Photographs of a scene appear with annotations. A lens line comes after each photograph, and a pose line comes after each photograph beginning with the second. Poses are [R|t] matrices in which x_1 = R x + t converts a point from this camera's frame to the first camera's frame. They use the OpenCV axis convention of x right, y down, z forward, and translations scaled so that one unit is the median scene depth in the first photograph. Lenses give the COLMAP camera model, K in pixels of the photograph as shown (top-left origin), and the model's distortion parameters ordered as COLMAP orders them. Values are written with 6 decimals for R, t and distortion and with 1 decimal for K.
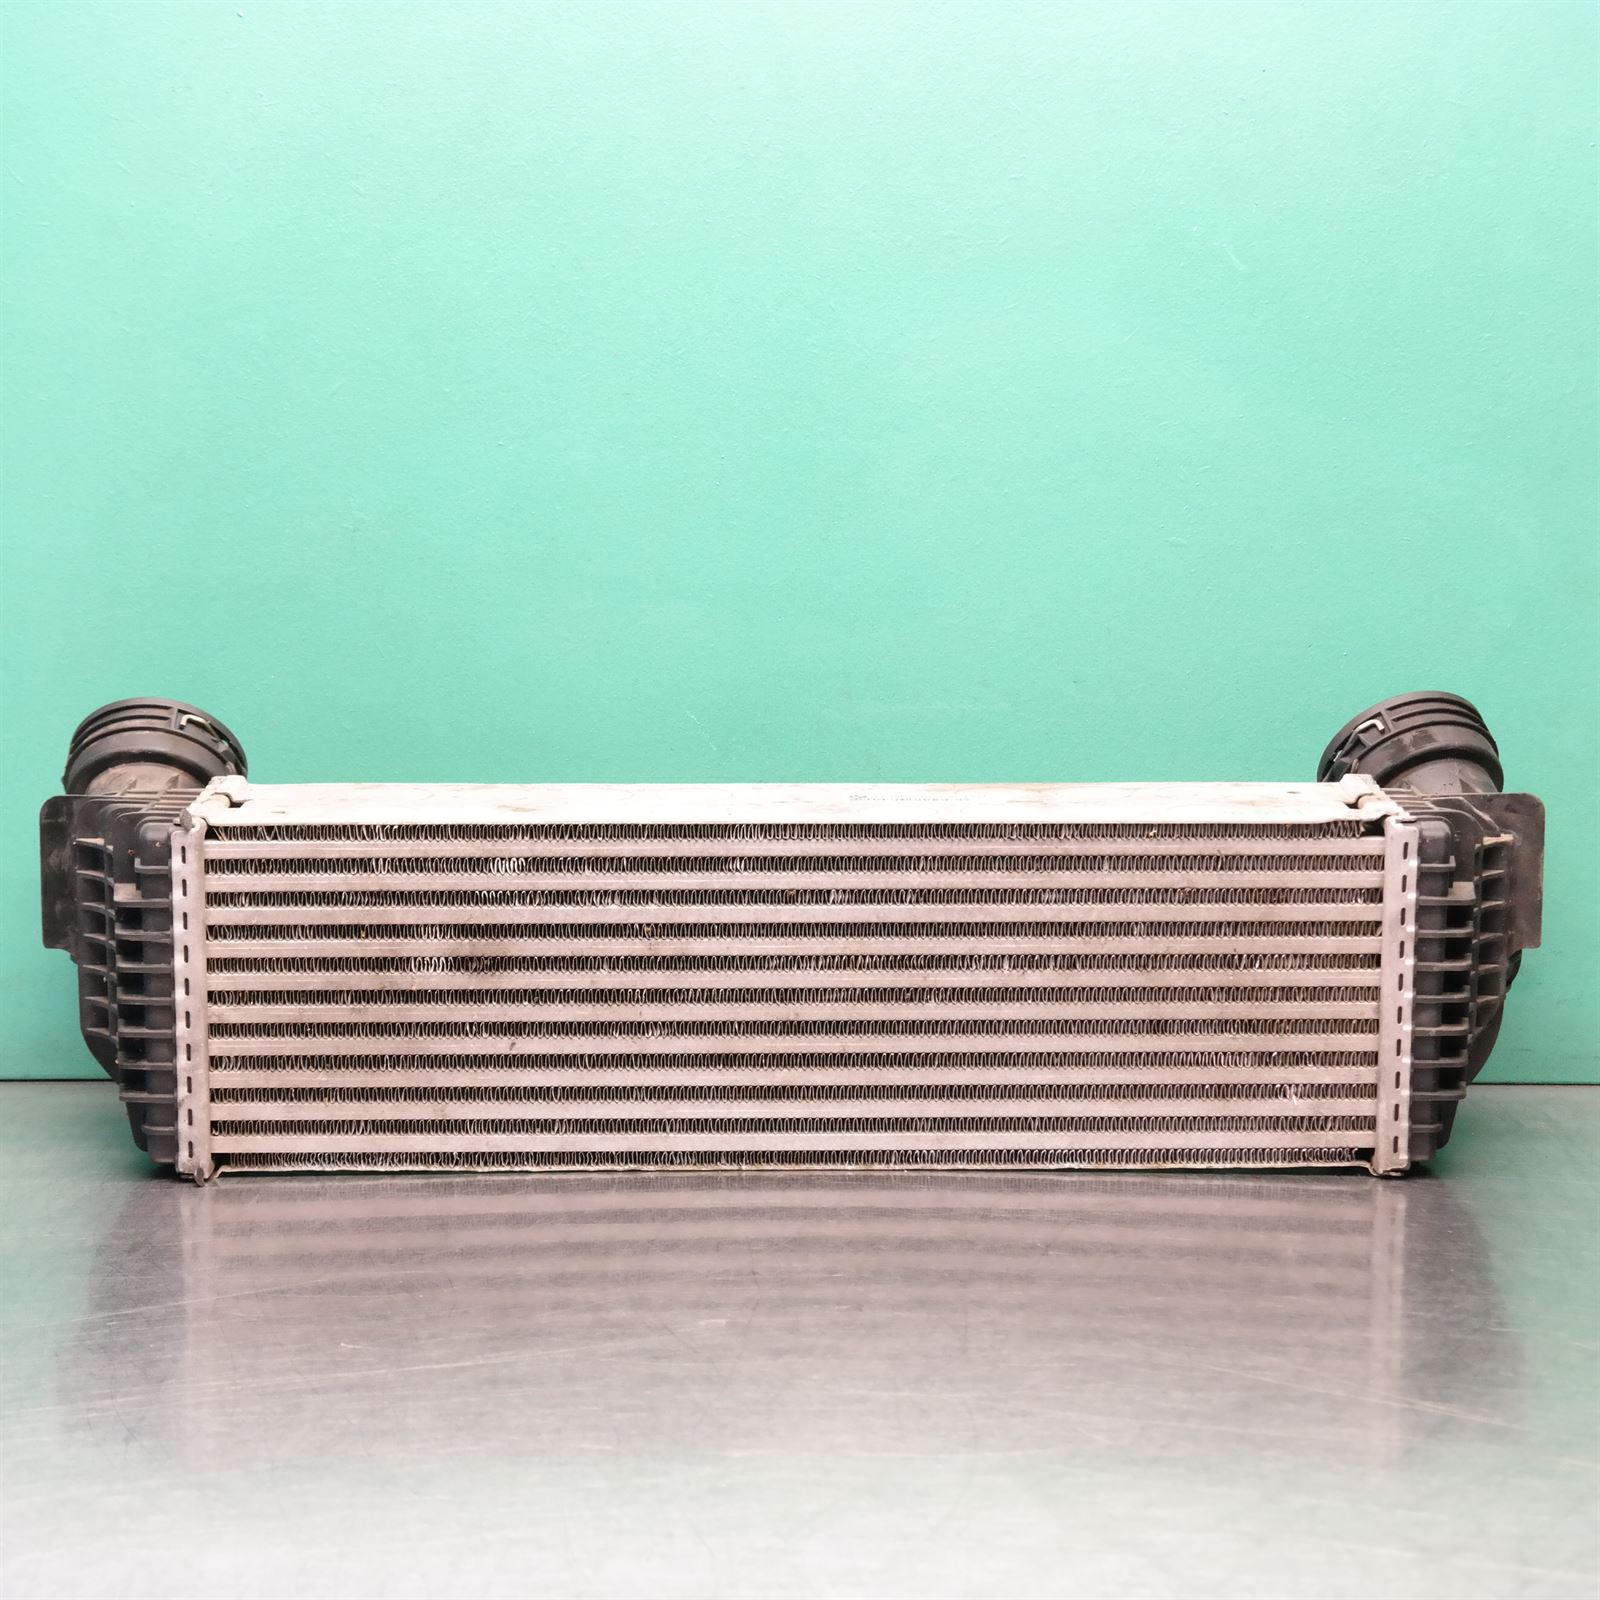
lens RADIAL K [[3414.3, 0, 803.6], [0, 3414.3, 795.6], [0, 0, 1]] dist [0.040083, 0.000000]
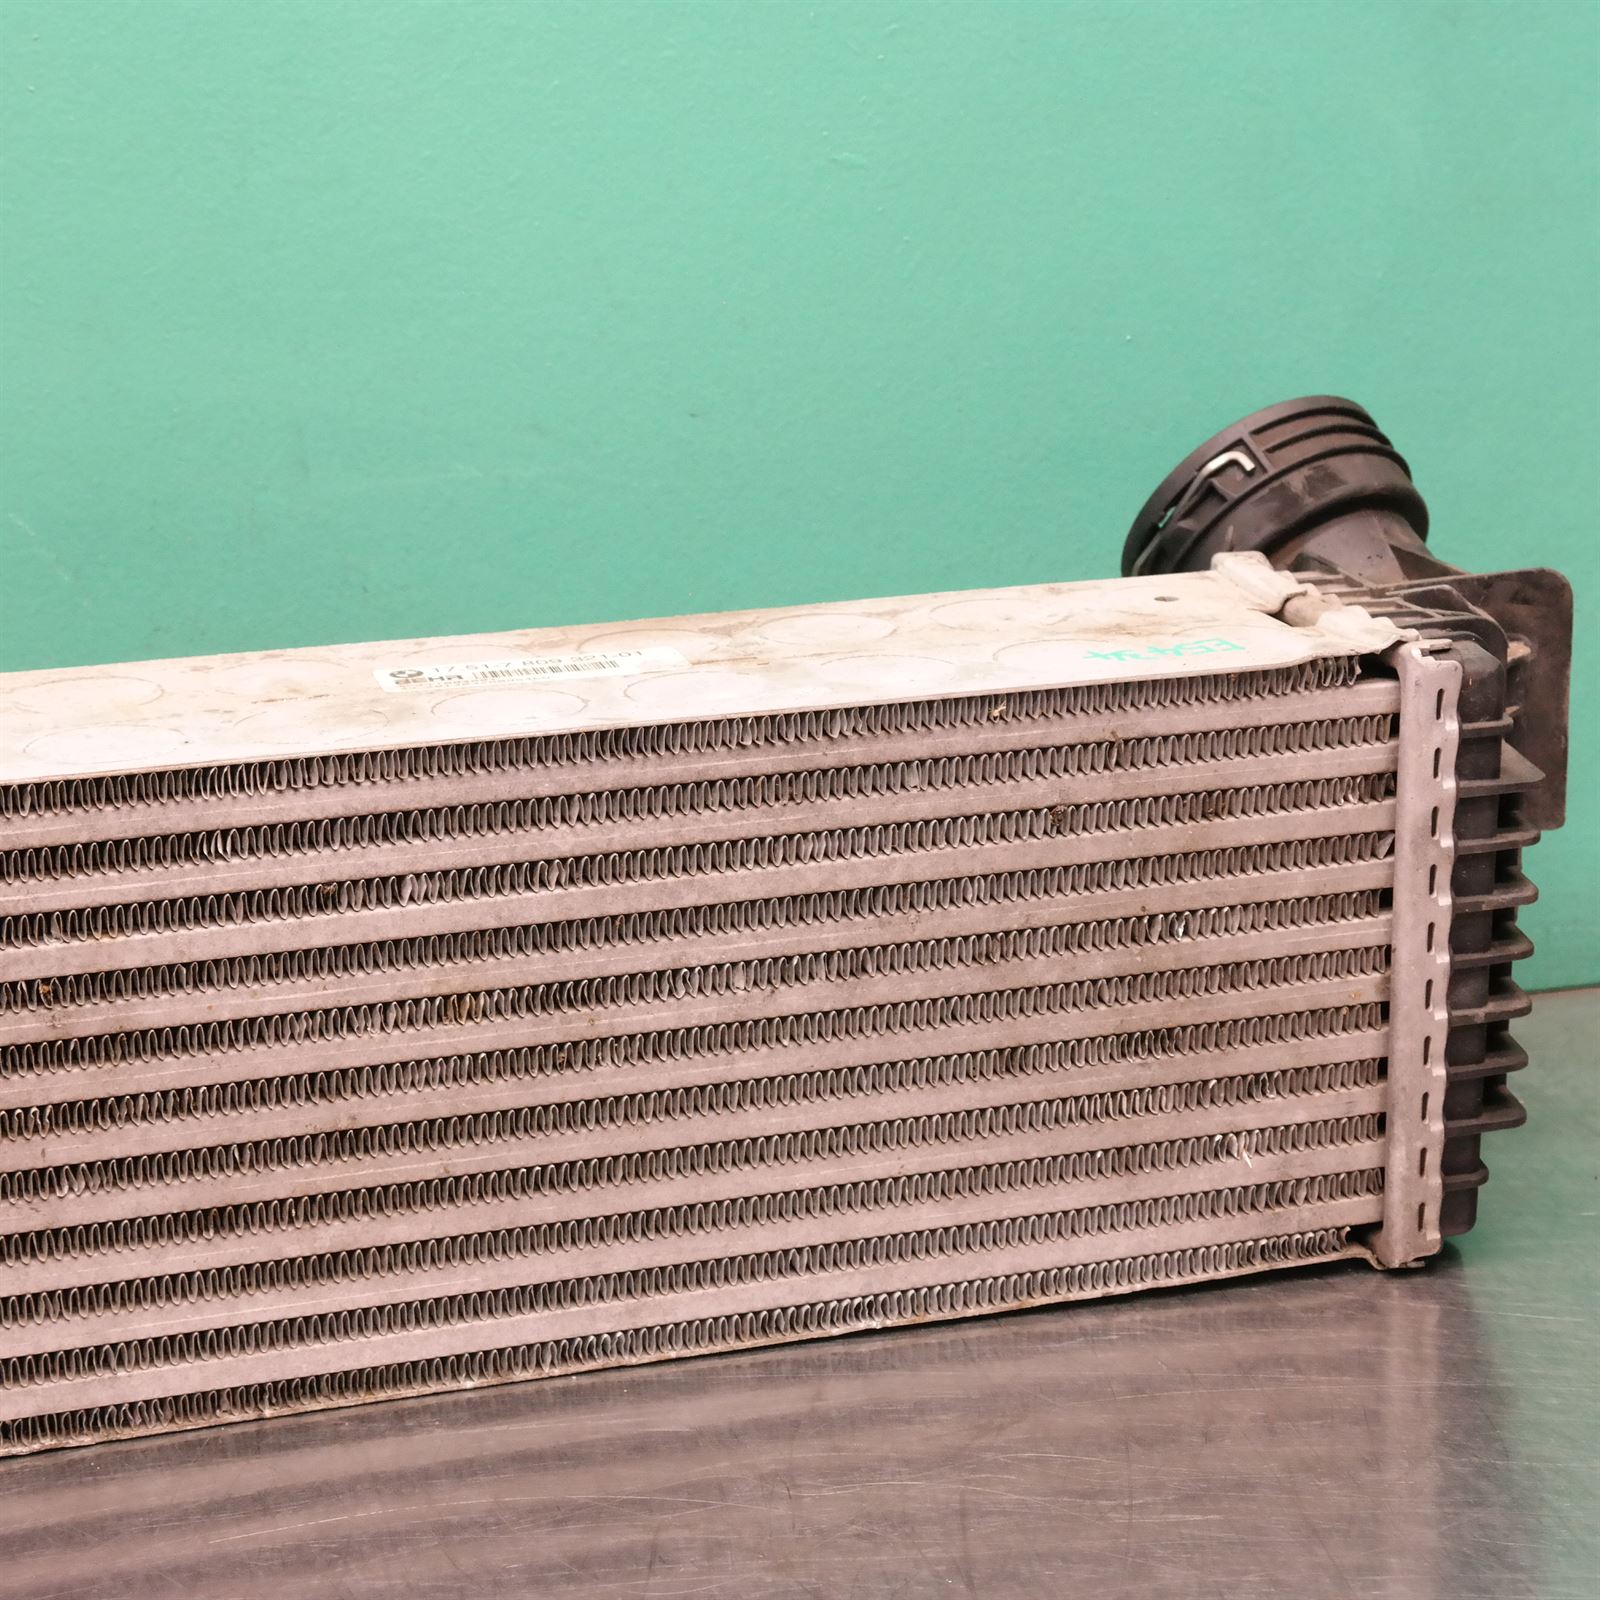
lens RADIAL K [[3414.3, 0, 794.5], [0, 3414.3, 795.5], [0, 0, 1]] dist [0.040083, 0.000000]
pose [[0.962685, -0.093162, 0.254085, -0.063898], [0.066402, 0.991493, 0.111952, -0.037124], [-0.262353, -0.090903, 0.960681, 0.488626]]
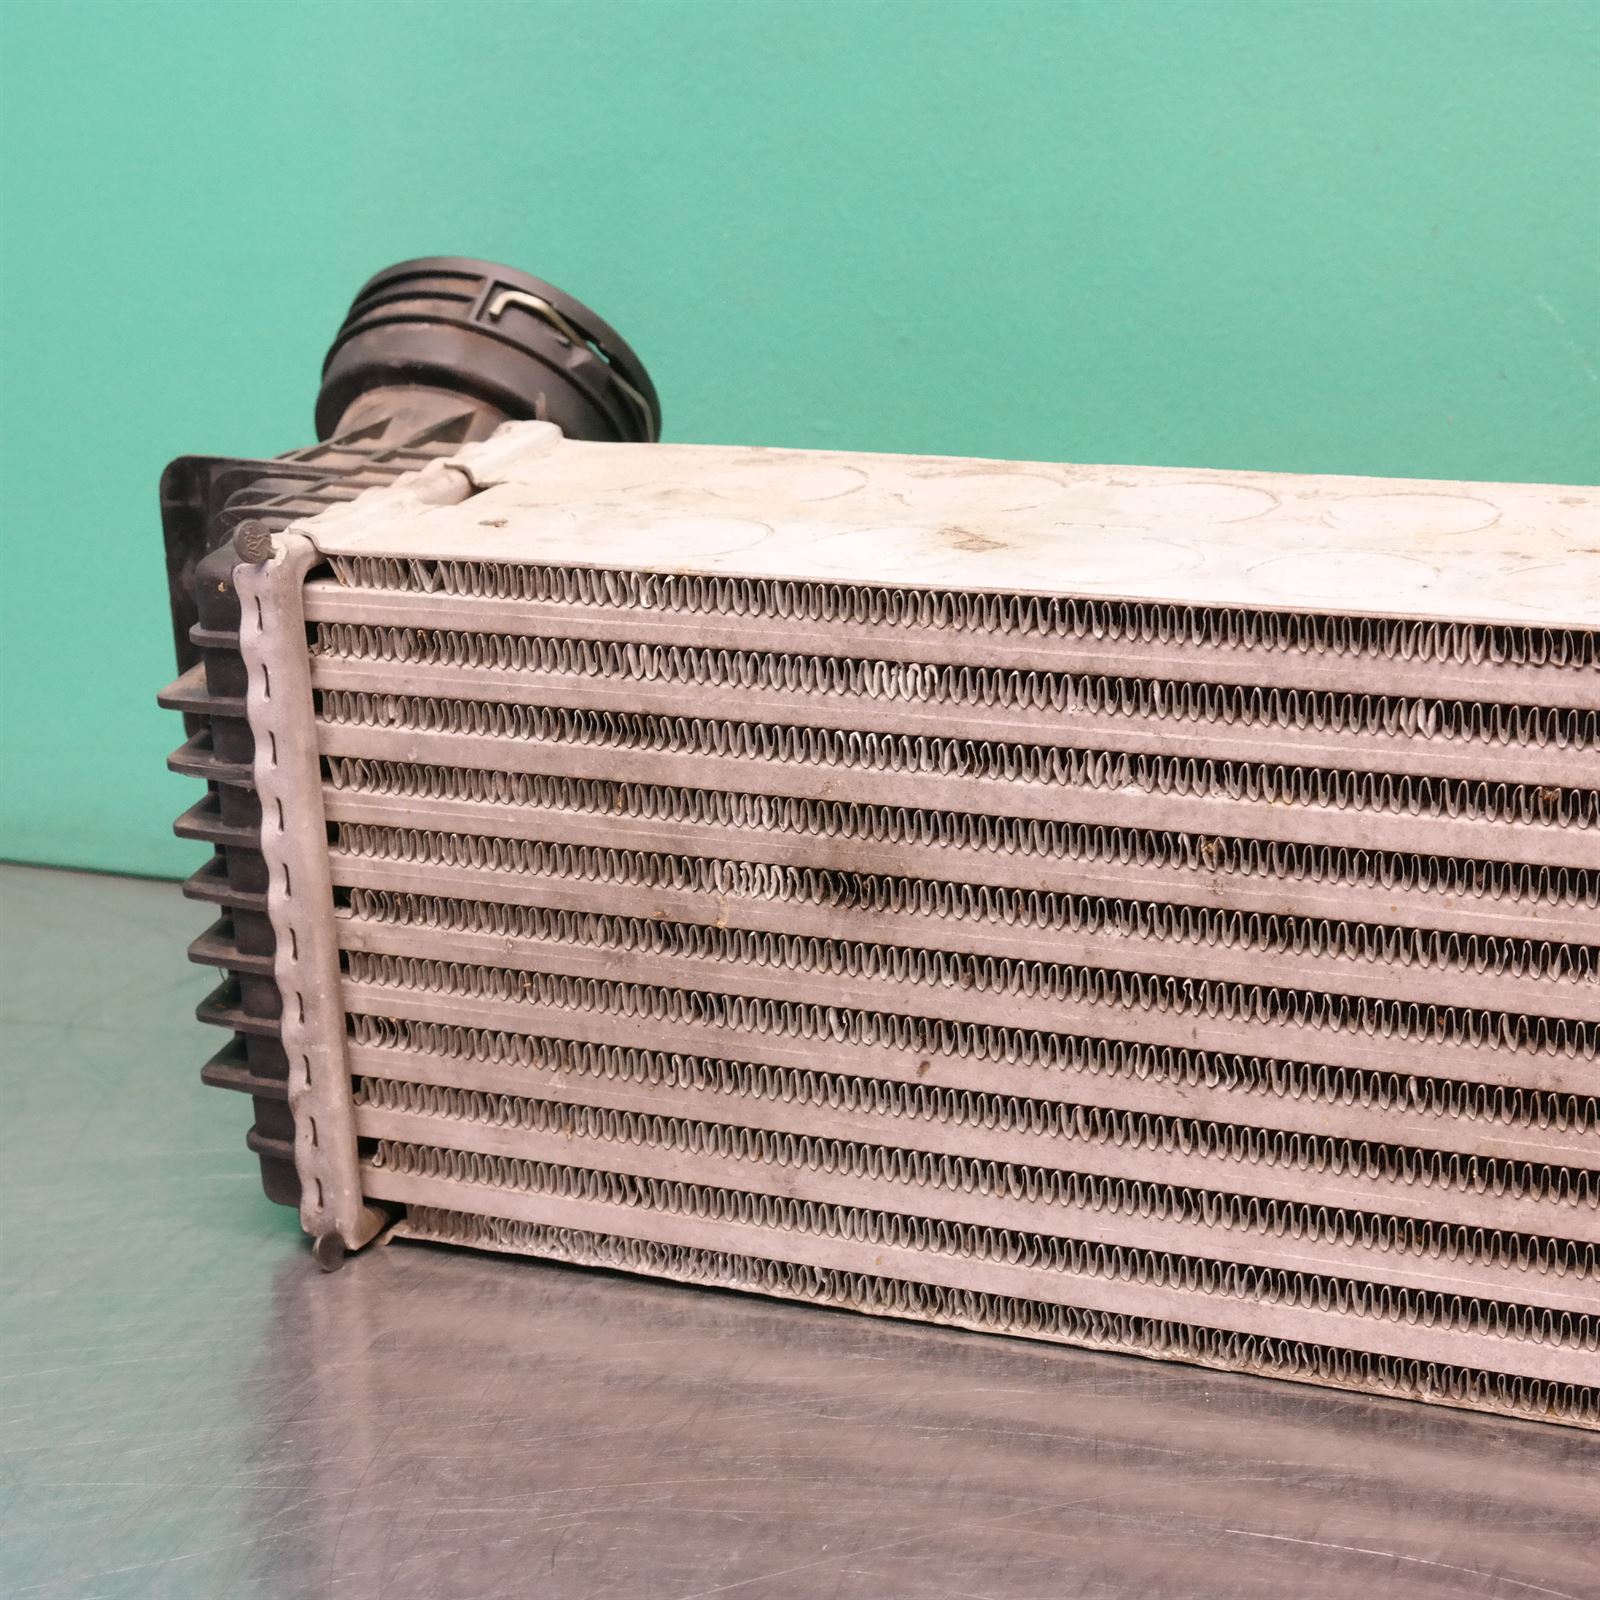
lens RADIAL K [[3207.5, 0, 788.0], [0, 3207.5, 803.7], [0, 0, 1]] dist [0.002902, 0.000000]
pose [[0.904185, 0.088487, -0.417875, 0.072787], [-0.017229, 0.985066, 0.171313, -0.033600], [0.426793, -0.147700, 0.892206, 0.614256]]
